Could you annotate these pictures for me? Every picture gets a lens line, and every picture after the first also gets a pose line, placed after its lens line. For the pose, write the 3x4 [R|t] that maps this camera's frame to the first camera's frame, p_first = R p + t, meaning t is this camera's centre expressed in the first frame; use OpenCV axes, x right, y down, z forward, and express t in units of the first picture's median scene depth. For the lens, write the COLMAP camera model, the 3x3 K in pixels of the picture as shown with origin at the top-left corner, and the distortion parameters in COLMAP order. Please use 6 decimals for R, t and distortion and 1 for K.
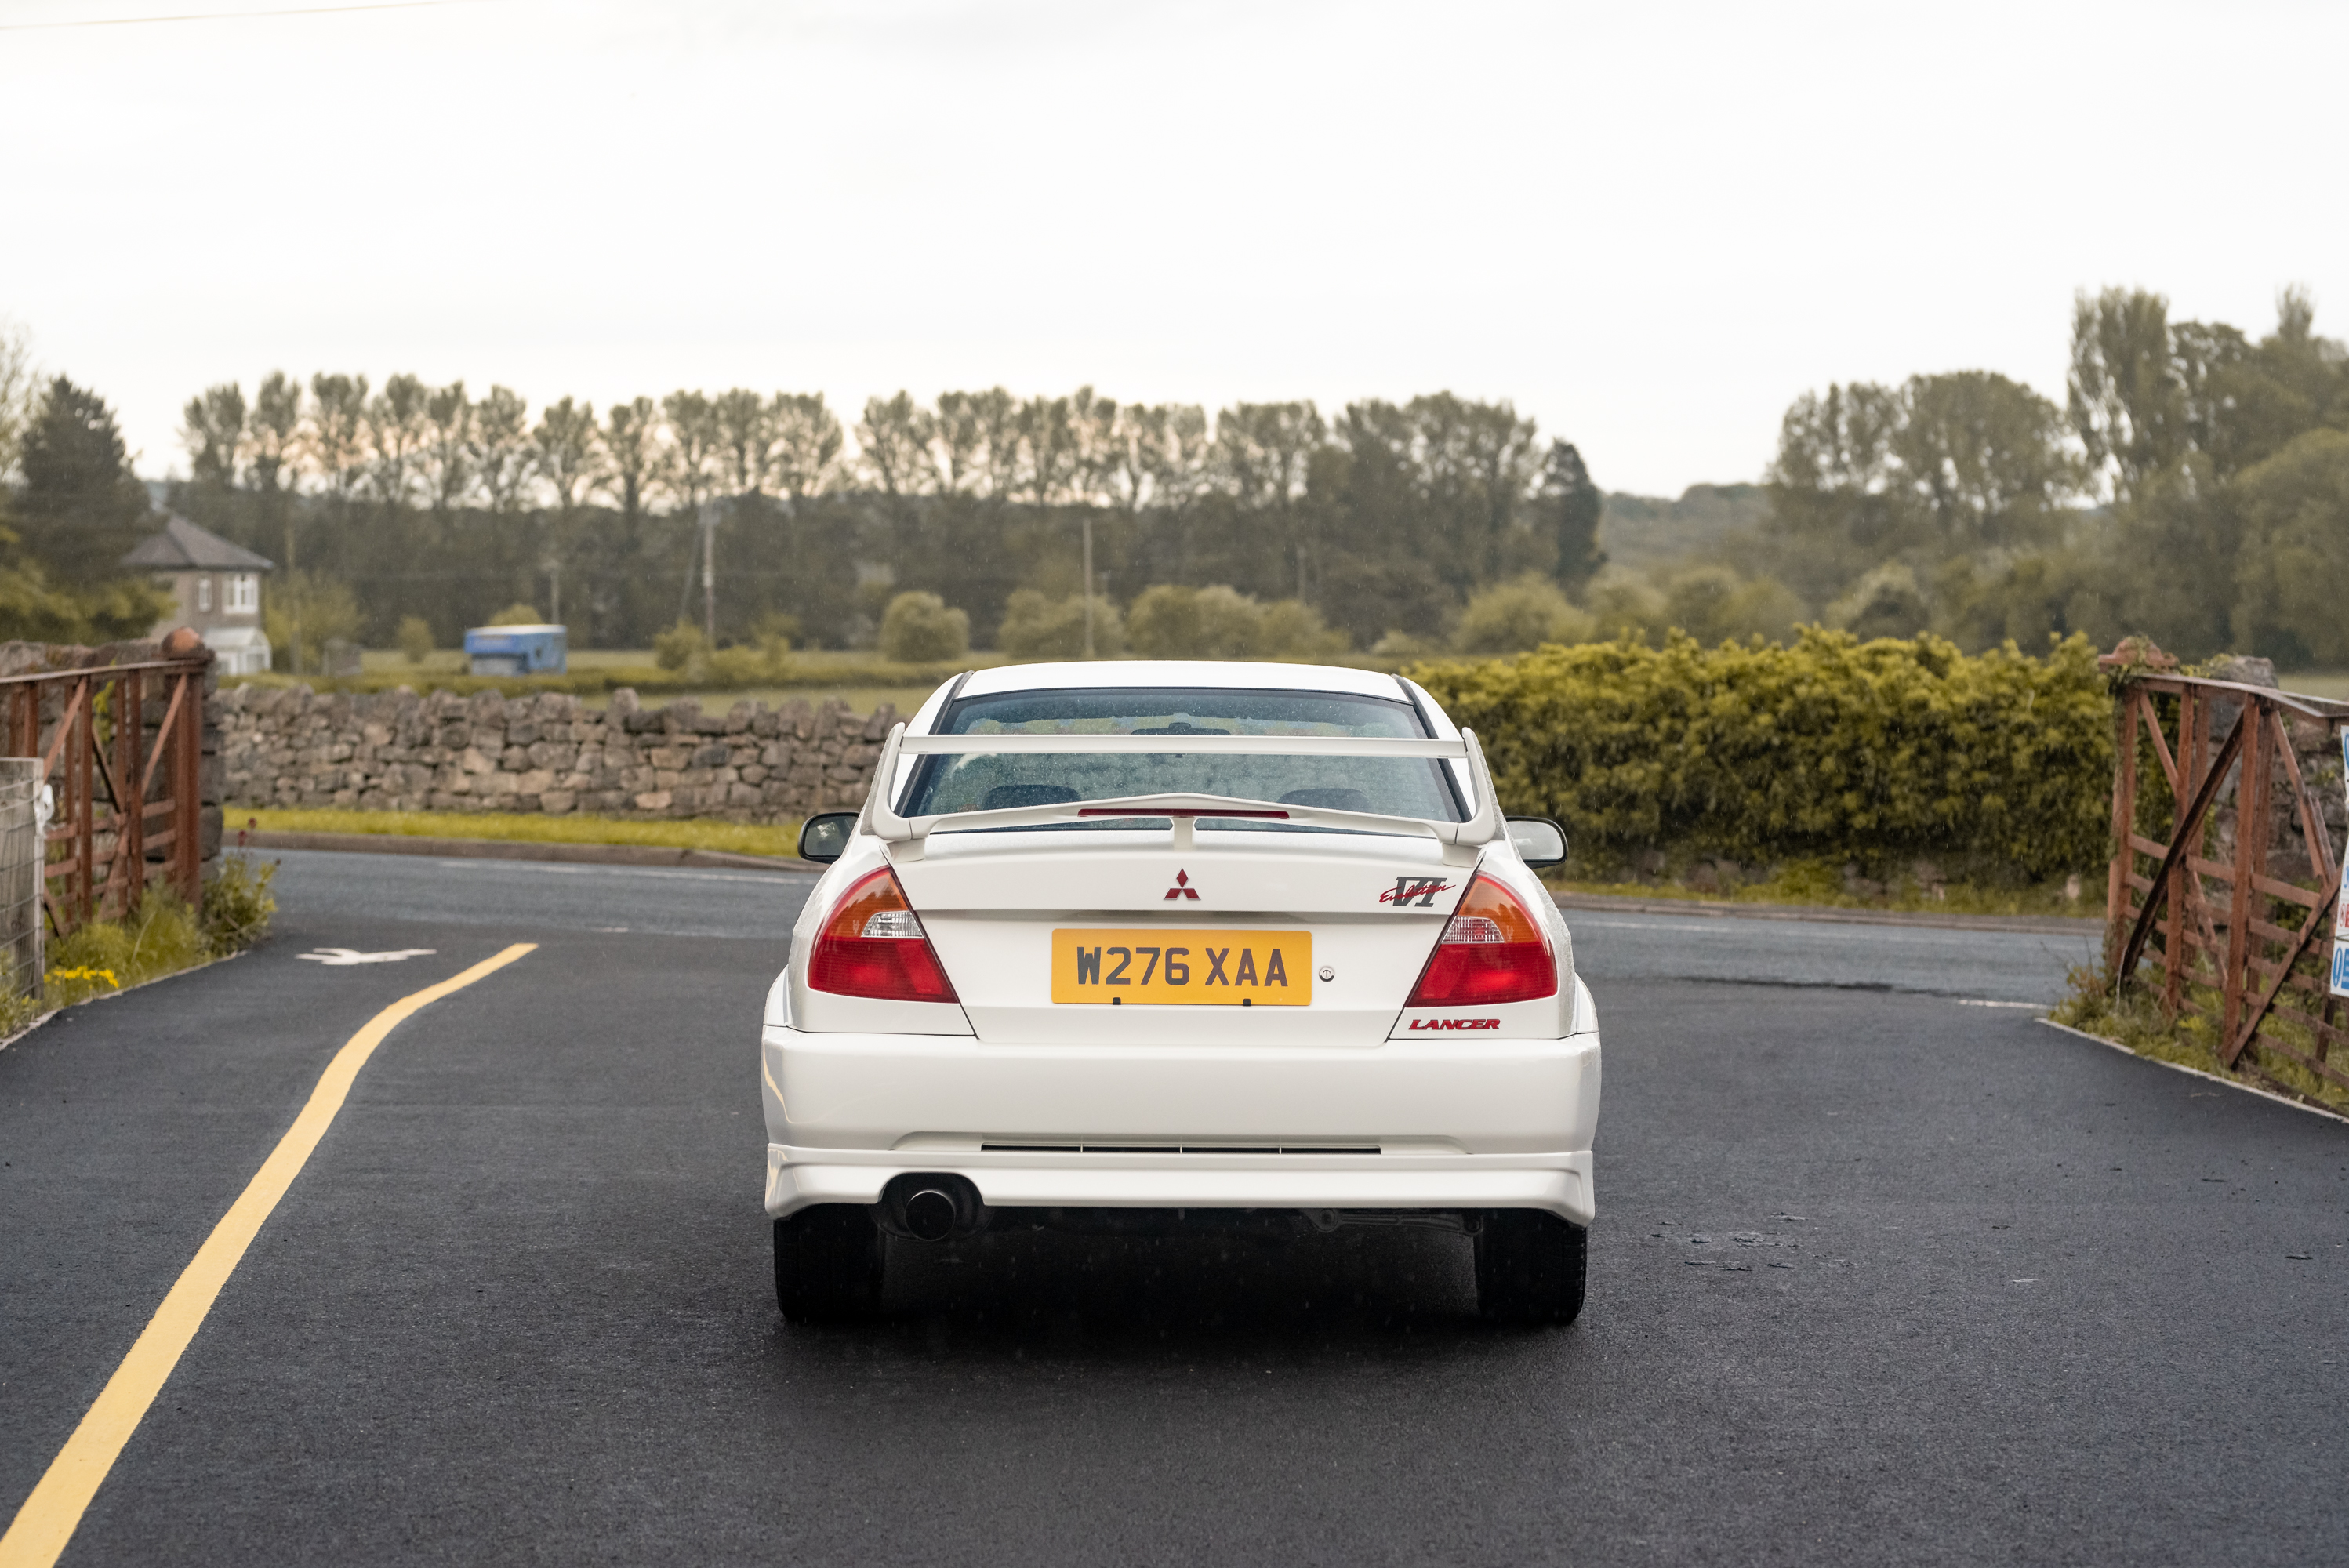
lens RADIAL K [[5840.4, 0, 1111.4], [0, 5840.4, 781.1], [0, 0, 1]] dist [0.041765, -0.925406]
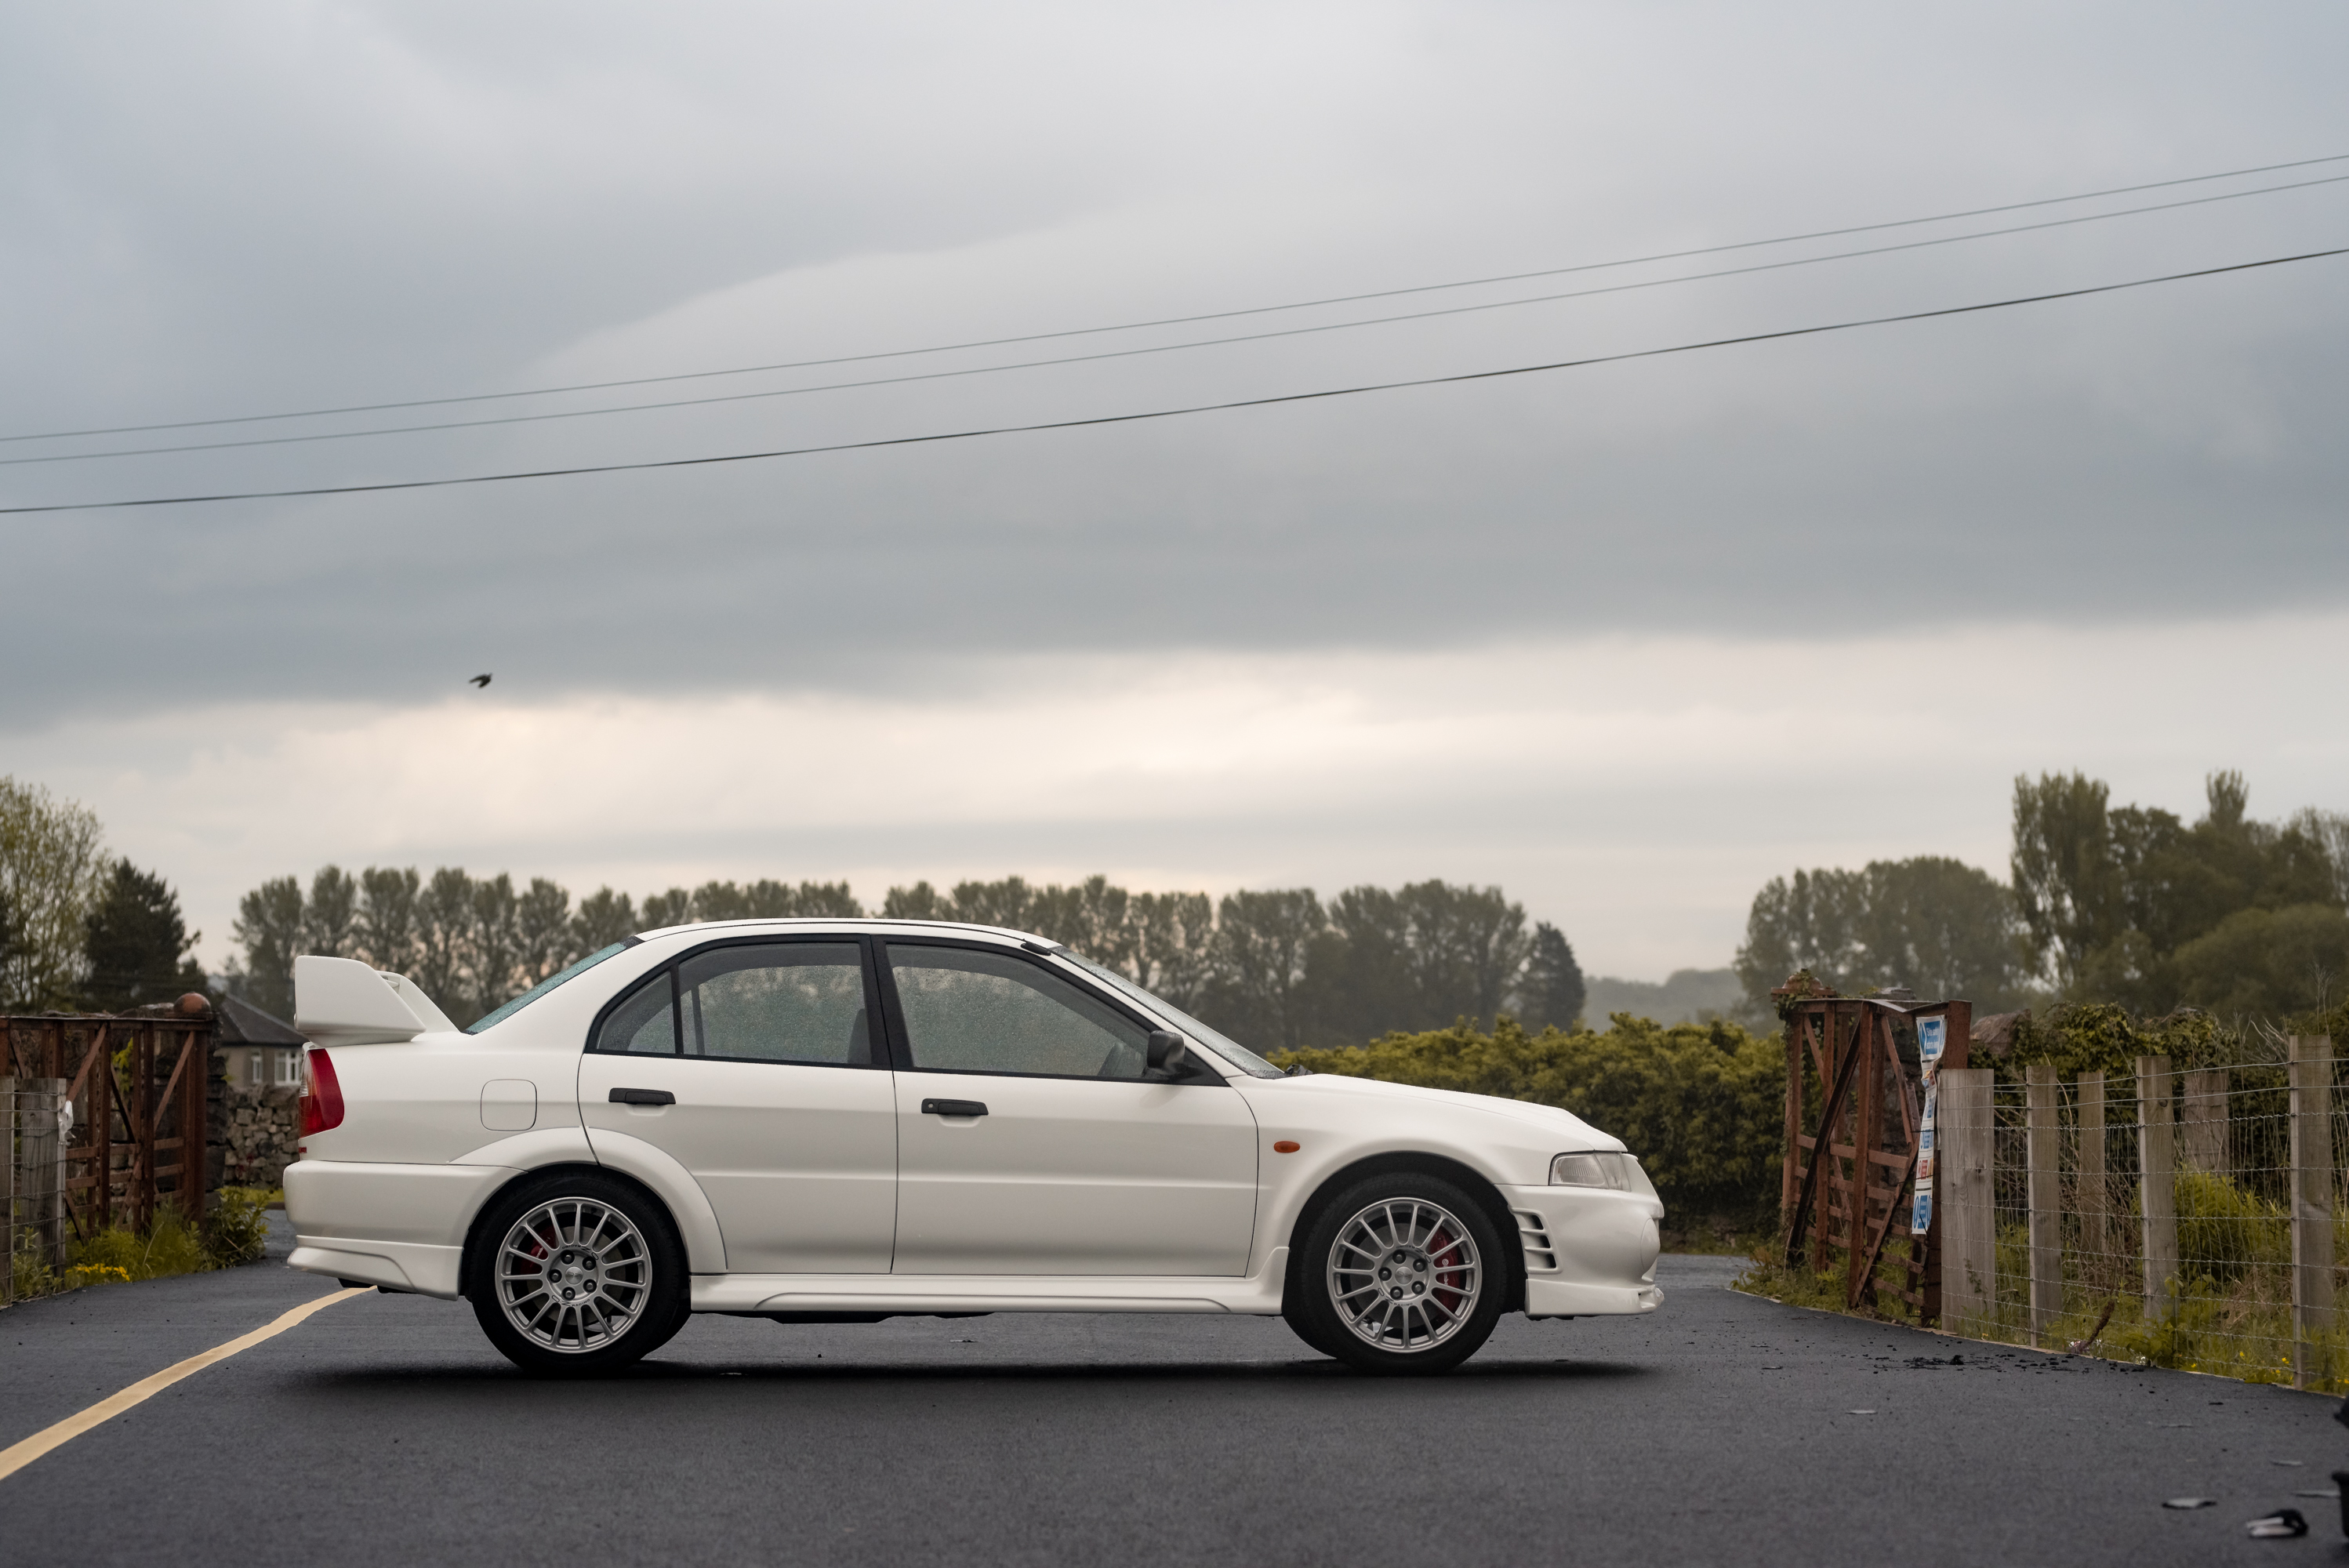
lens RADIAL K [[5632.3, 0, 1174.5], [0, 5632.3, 784.0], [0, 0, 1]] dist [0.037655, -0.877513]
pose [[0.999972, -0.005316, 0.005186, 0.023884], [0.005748, 0.996181, -0.087118, 0.022418], [-0.004703, 0.087145, 0.996184, -0.097791]]
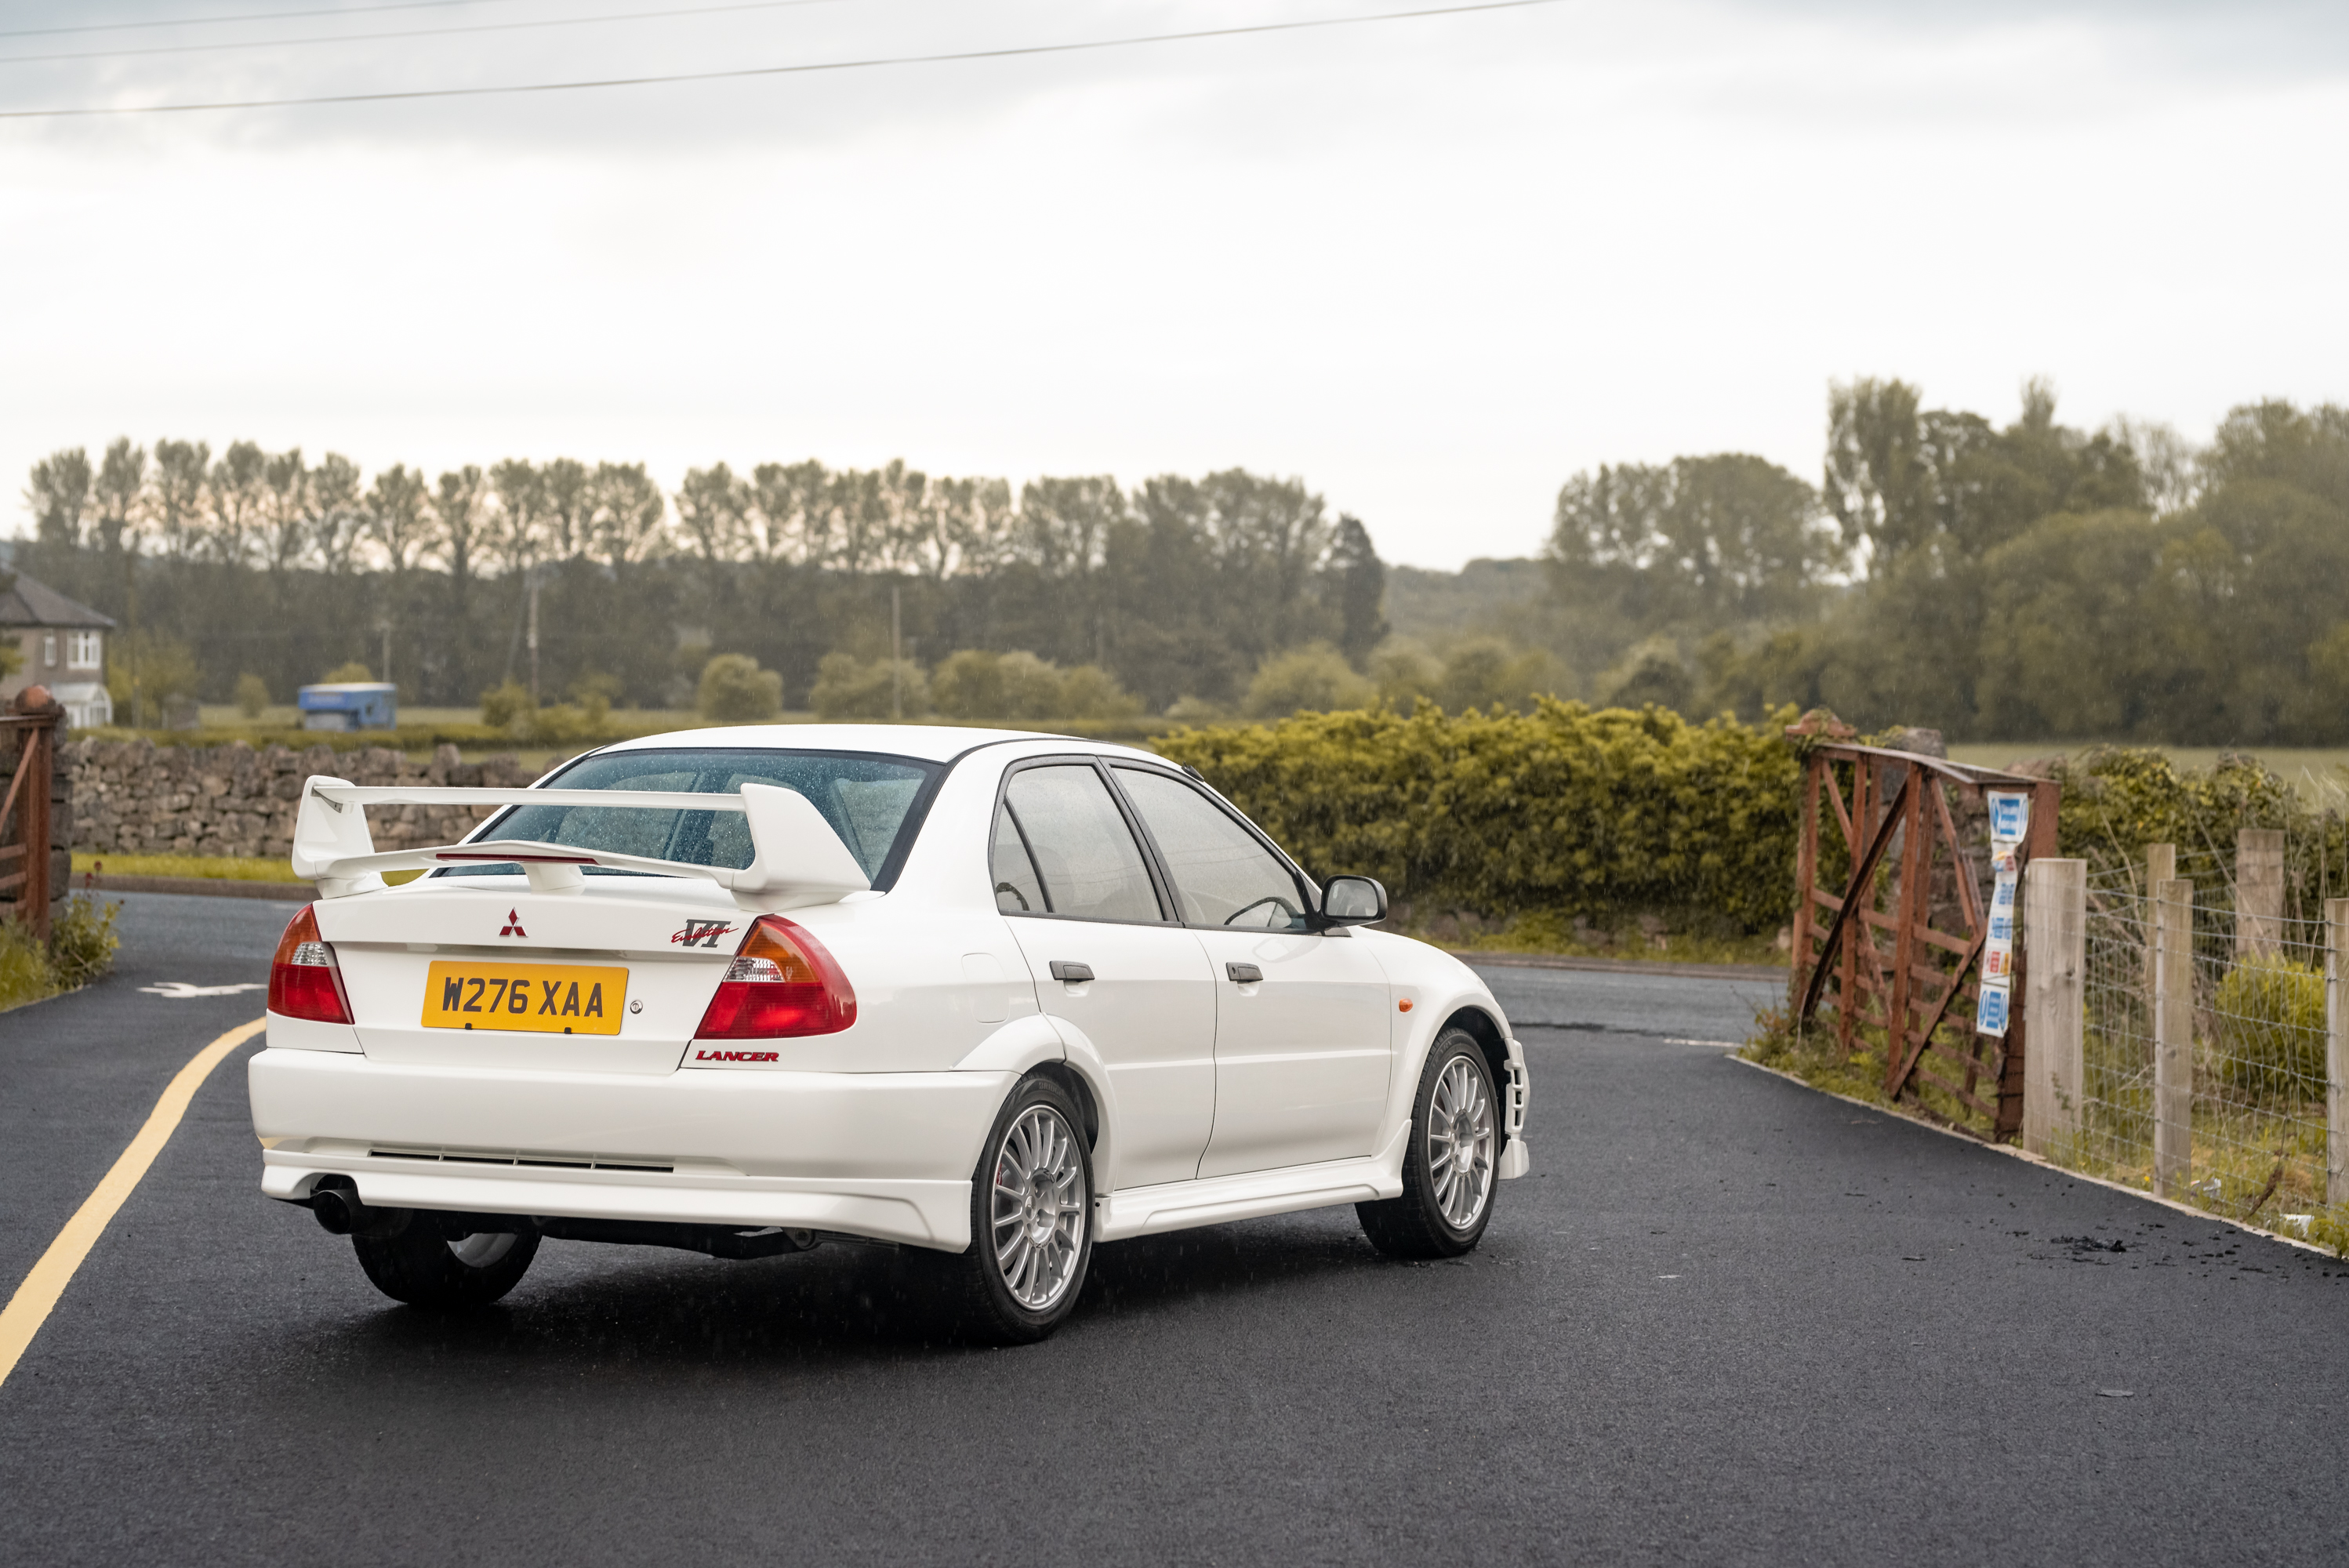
lens RADIAL K [[5590.3, 0, 1165.9], [0, 5590.3, 793.9], [0, 0, 1]] dist [0.040453, -0.912167]
pose [[0.999017, 0.008138, 0.043579, 0.003675], [-0.007798, 0.999938, -0.007972, 0.000356], [-0.043641, 0.007625, 0.999018, -0.029993]]
